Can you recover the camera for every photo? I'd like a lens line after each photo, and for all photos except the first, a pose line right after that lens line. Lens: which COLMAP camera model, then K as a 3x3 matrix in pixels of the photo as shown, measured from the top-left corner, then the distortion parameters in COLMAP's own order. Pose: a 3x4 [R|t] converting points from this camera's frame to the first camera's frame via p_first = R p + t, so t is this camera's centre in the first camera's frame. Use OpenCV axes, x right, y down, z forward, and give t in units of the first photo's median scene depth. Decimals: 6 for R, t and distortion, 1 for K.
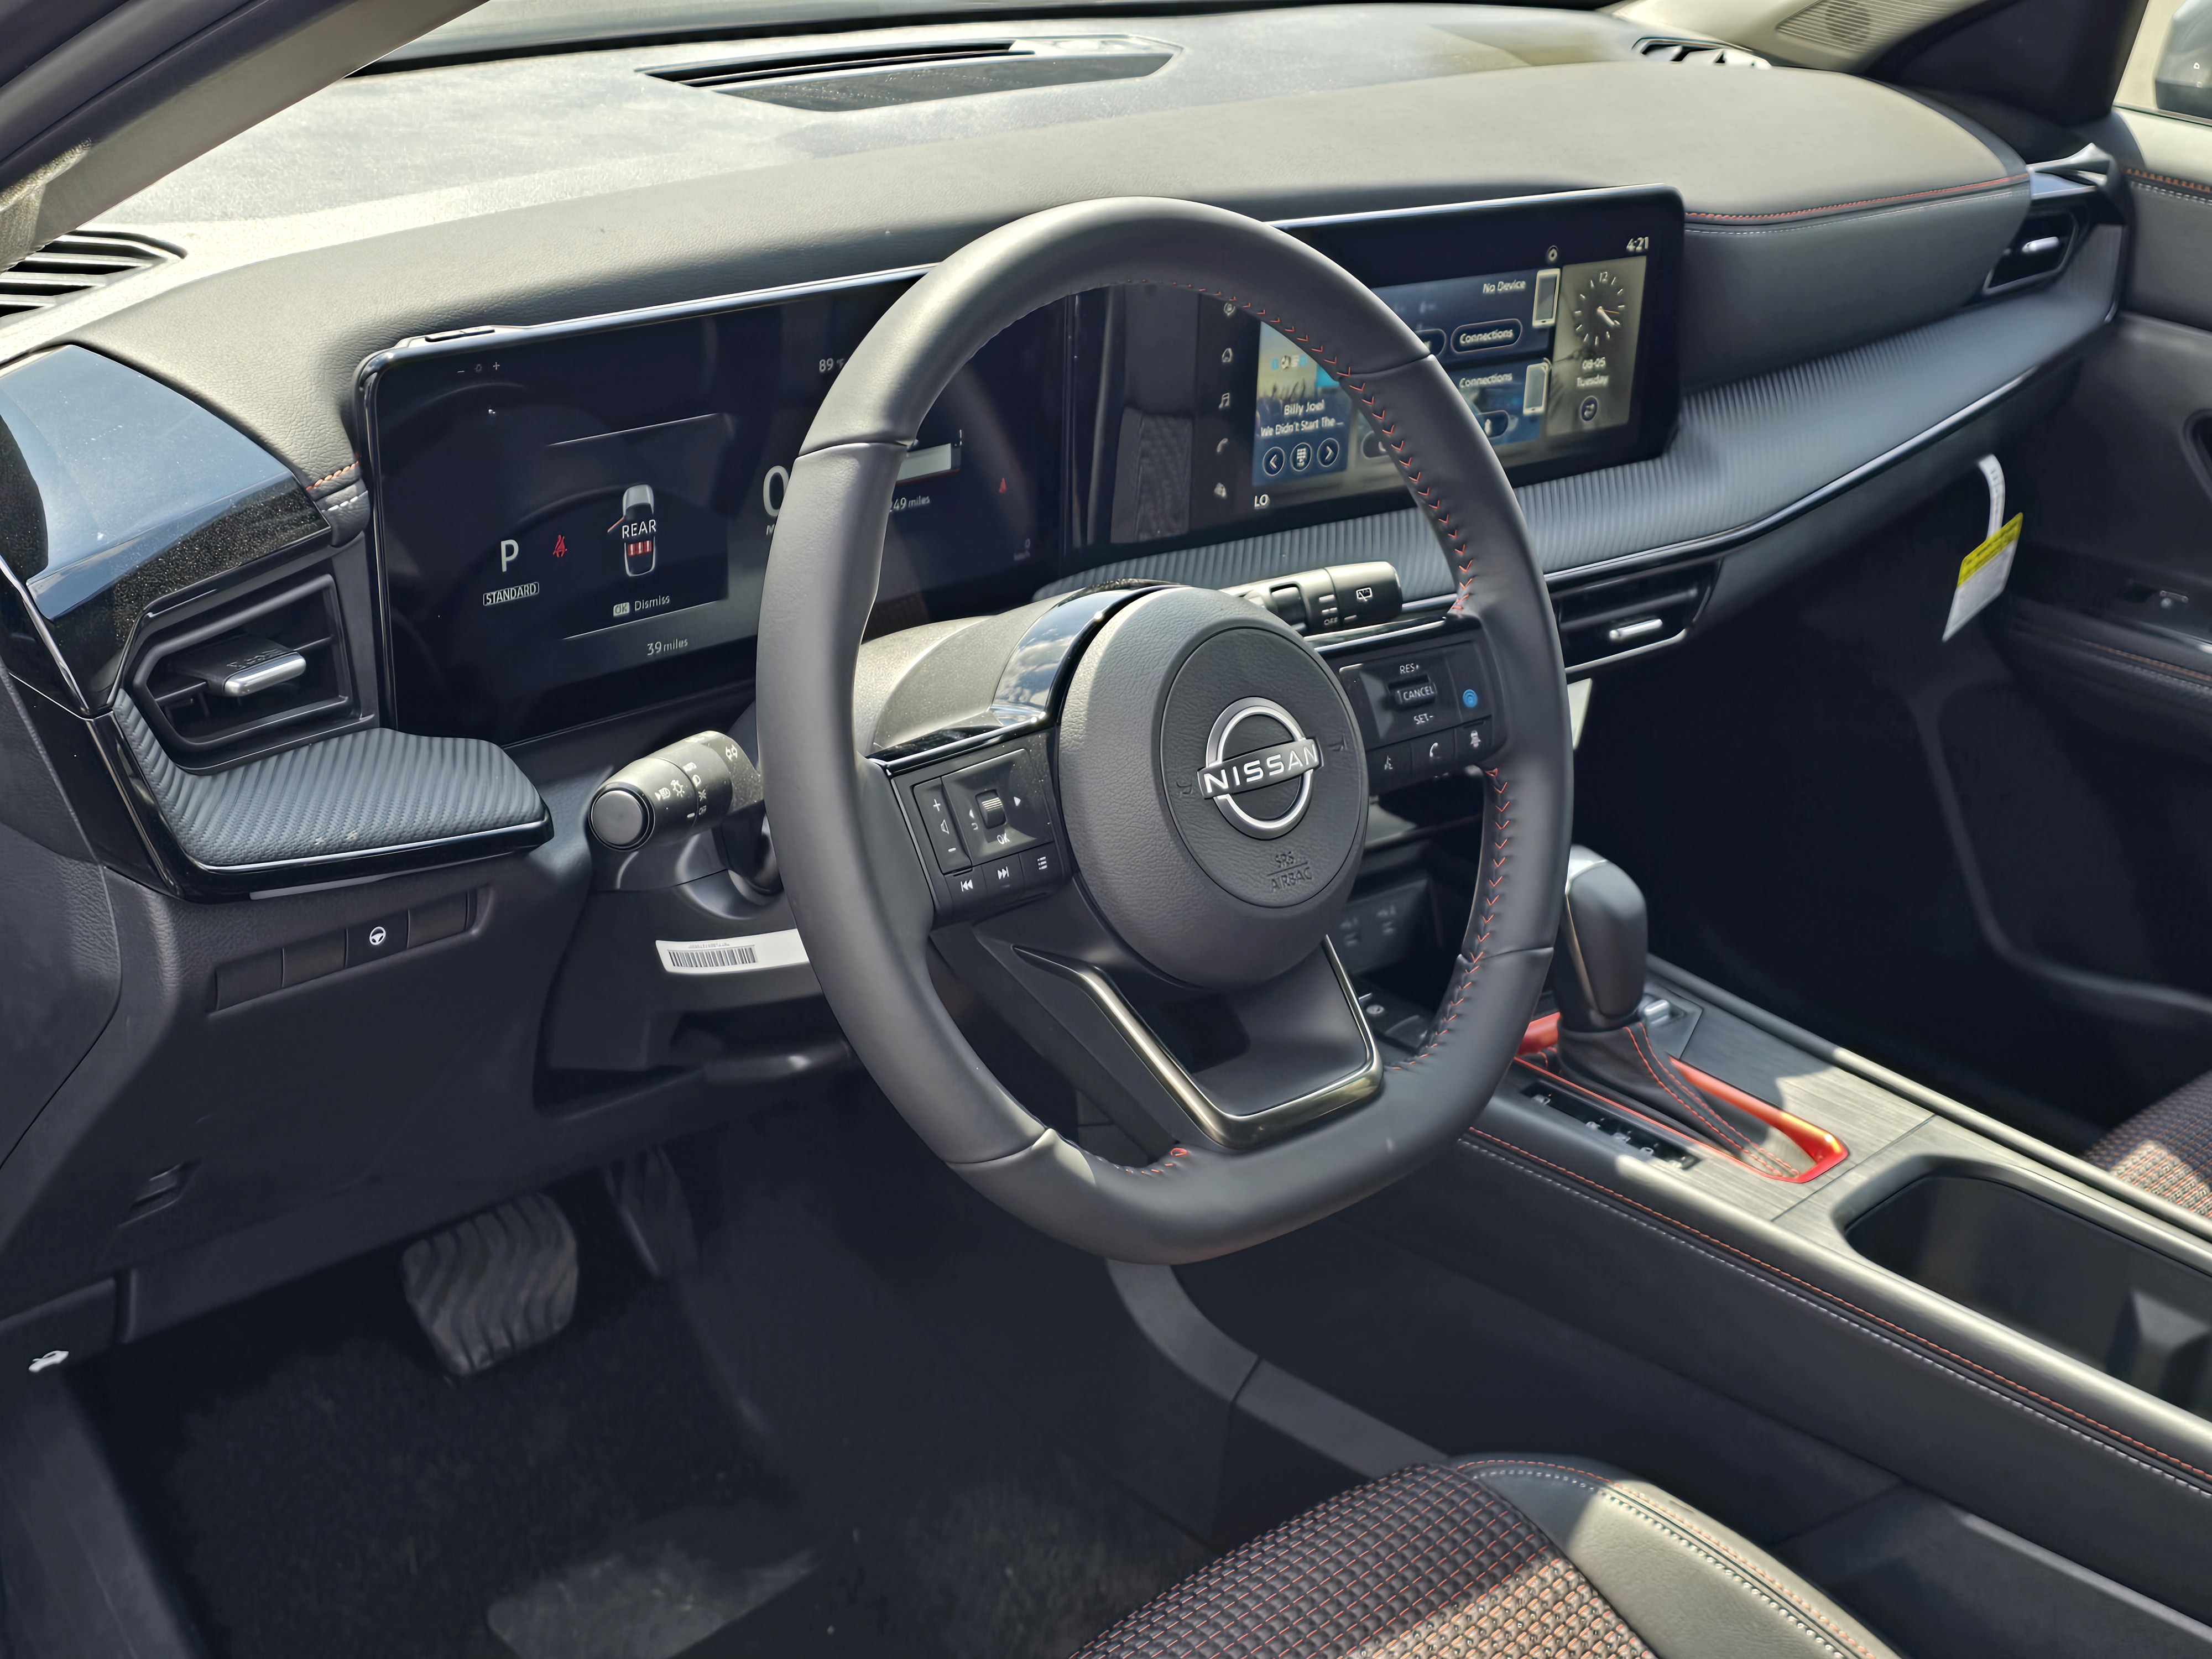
lens RADIAL K [[2773.1, 0, 1106.0], [0, 2773.1, 829.5], [0, 0, 1]] dist [0.214422, -1.151746]
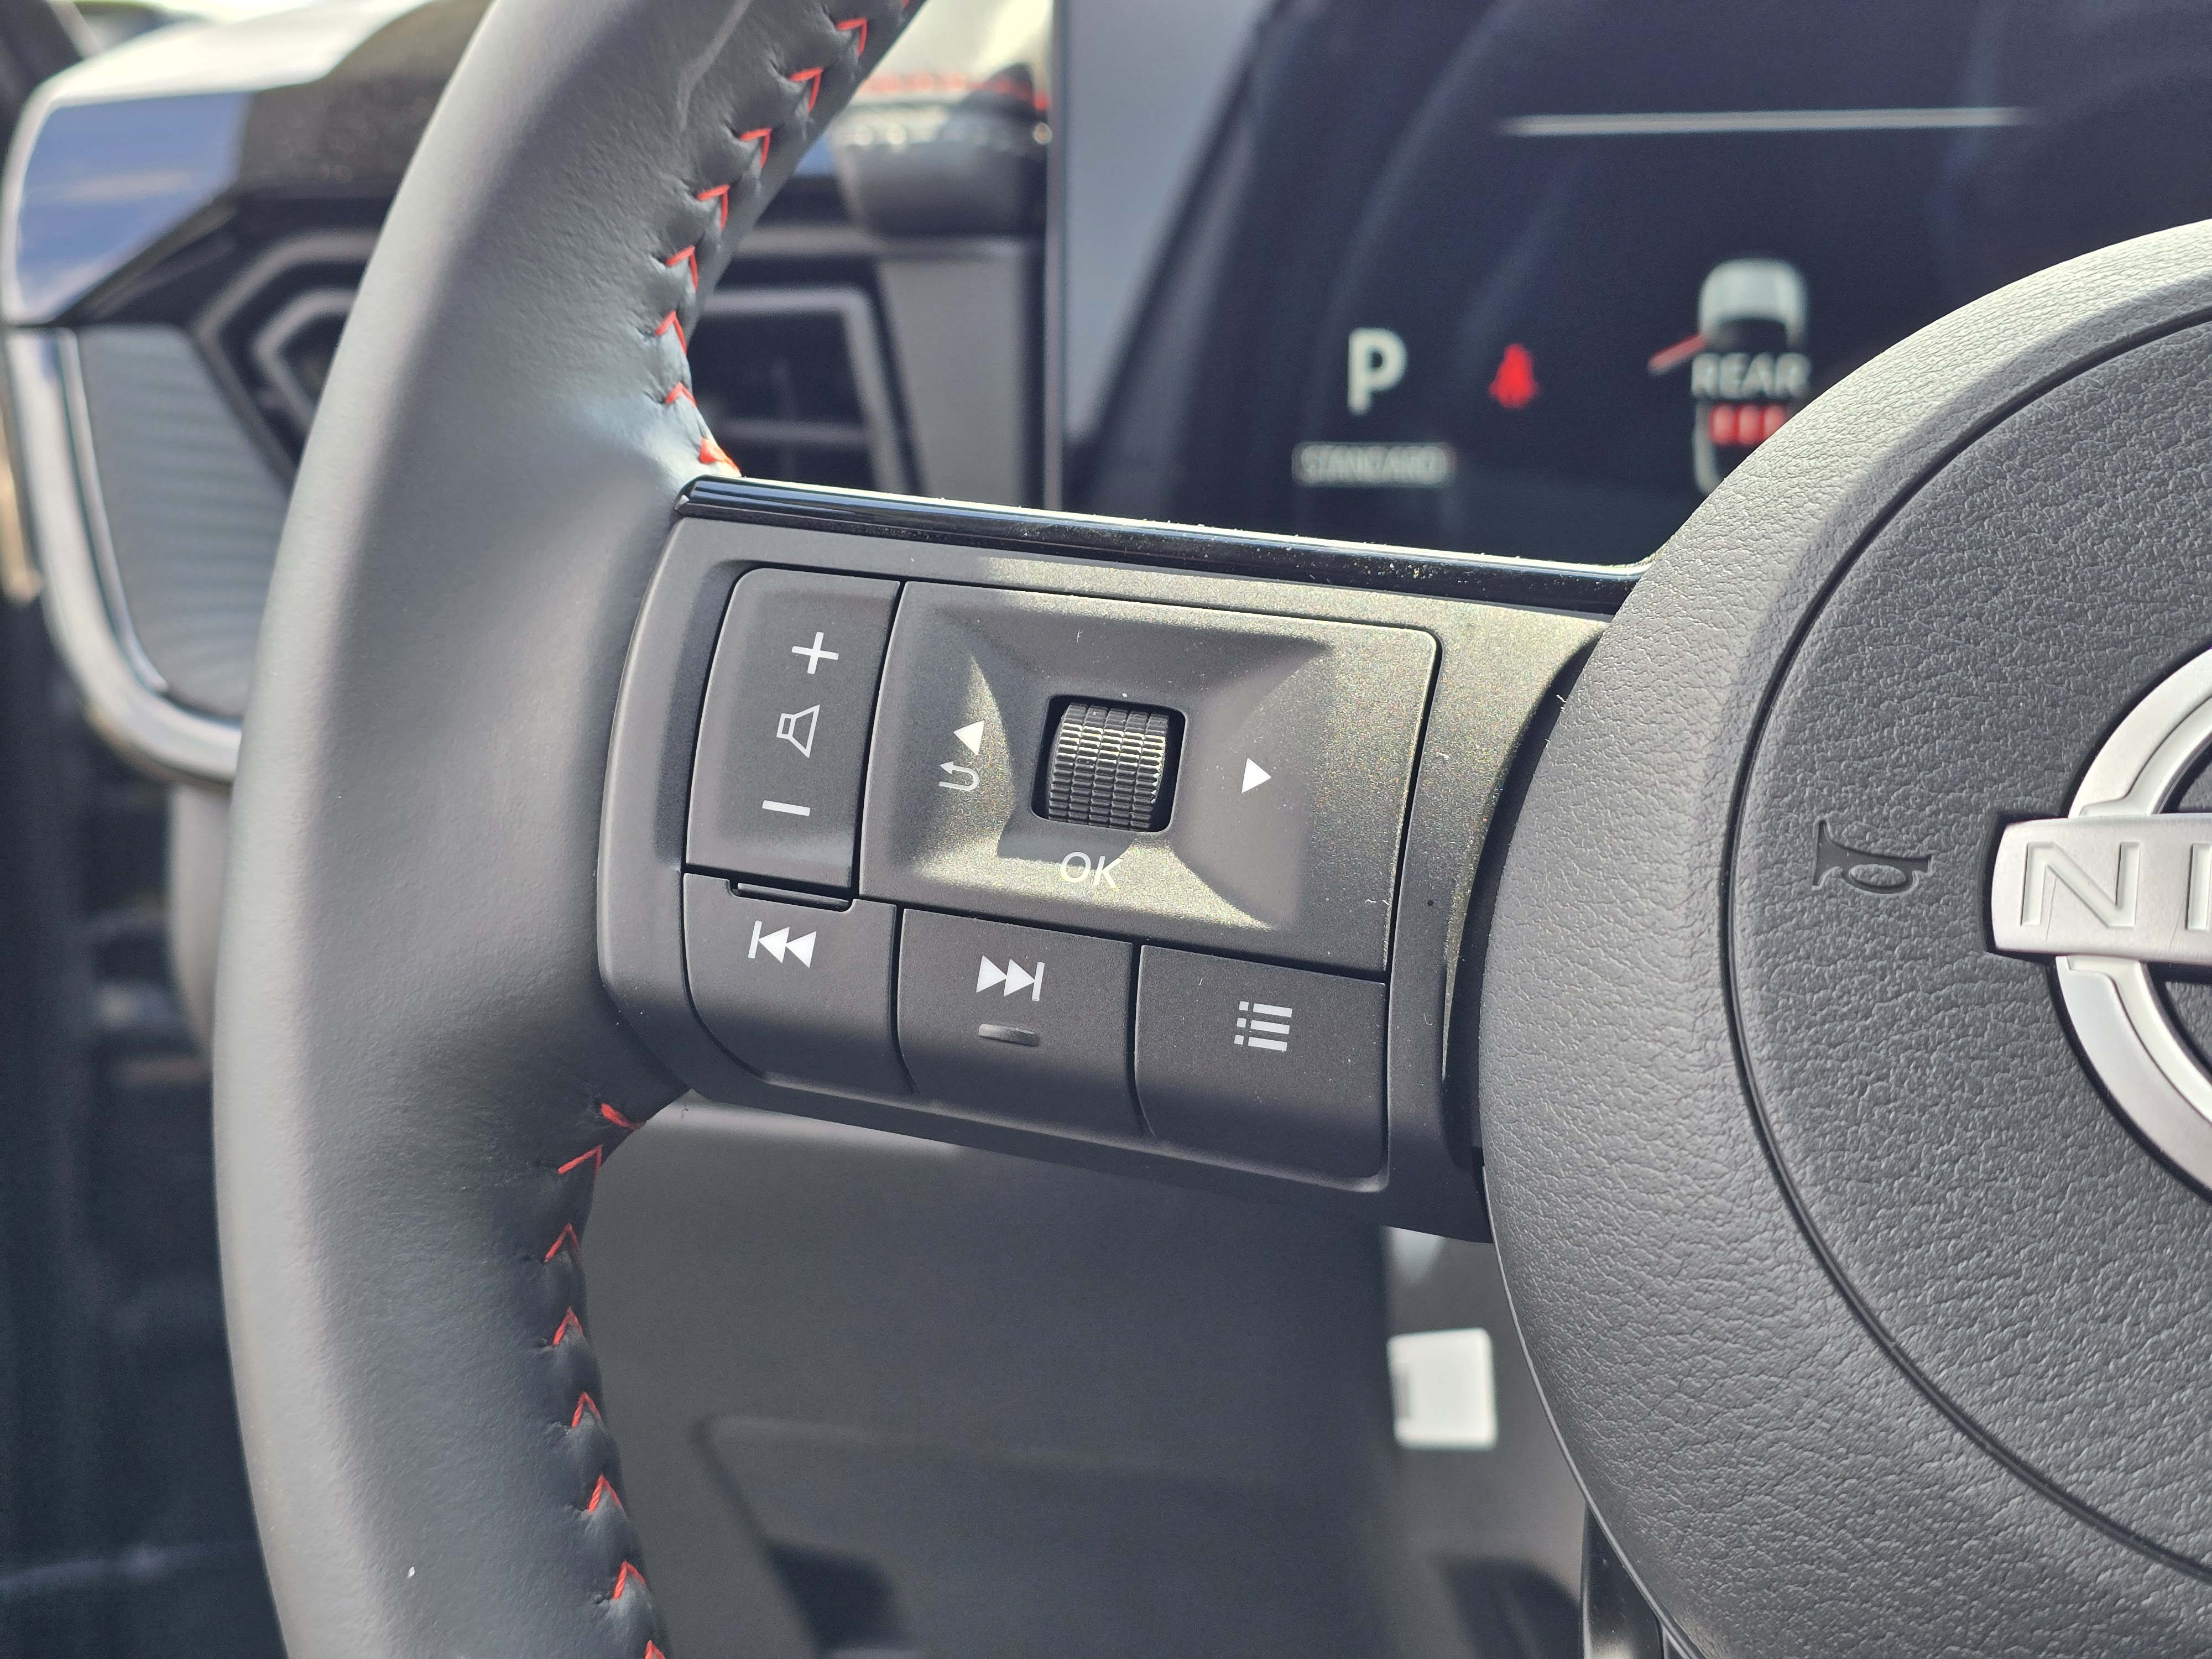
lens RADIAL K [[2991.3, 0, 1106.0], [0, 2991.3, 829.5], [0, 0, 1]] dist [0.253862, -1.124166]
pose [[0.462894, 0.093022, -0.881519, 0.144653], [-0.325778, 0.942732, -0.071588, 0.013435], [0.824377, 0.320317, 0.466690, 0.574601]]
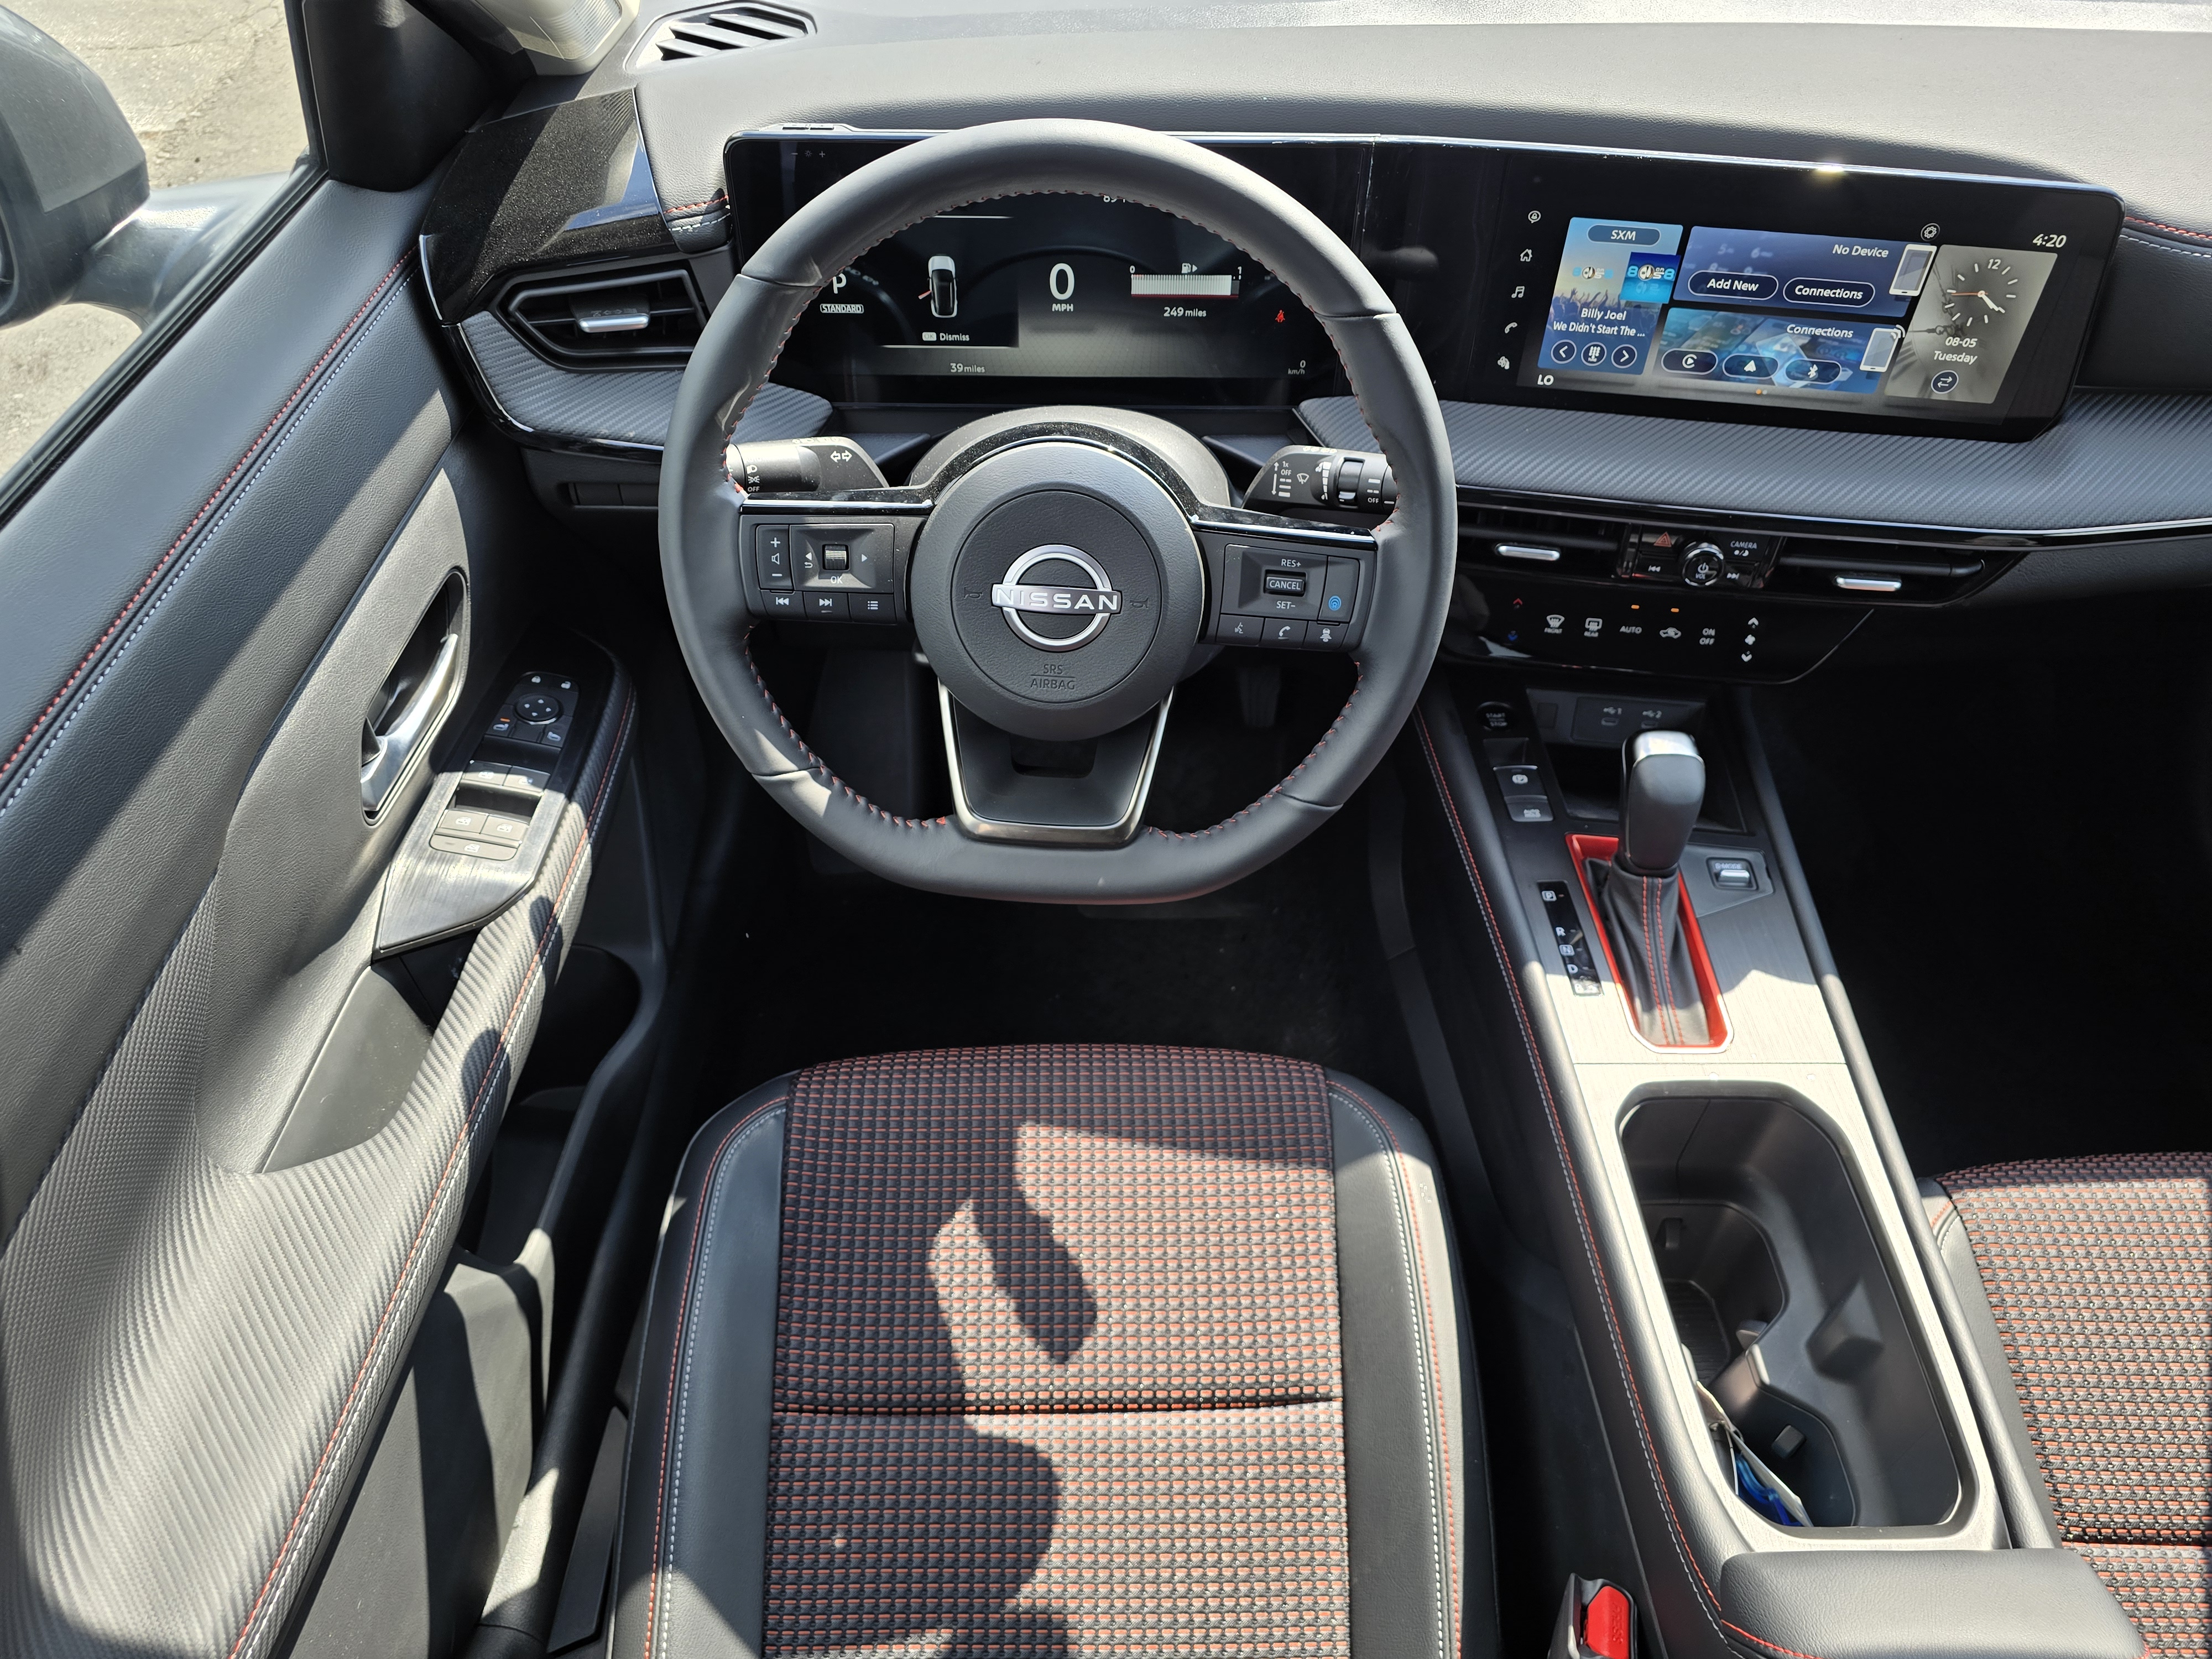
lens RADIAL K [[1501.3, 0, 1114.7], [0, 1501.3, 829.4], [0, 0, 1]] dist [0.050873, -0.067241]
pose [[0.700175, 0.462872, -0.543603, 0.369923], [-0.262347, 0.874912, 0.407067, -0.161023], [0.664025, -0.142405, 0.734024, 0.329767]]
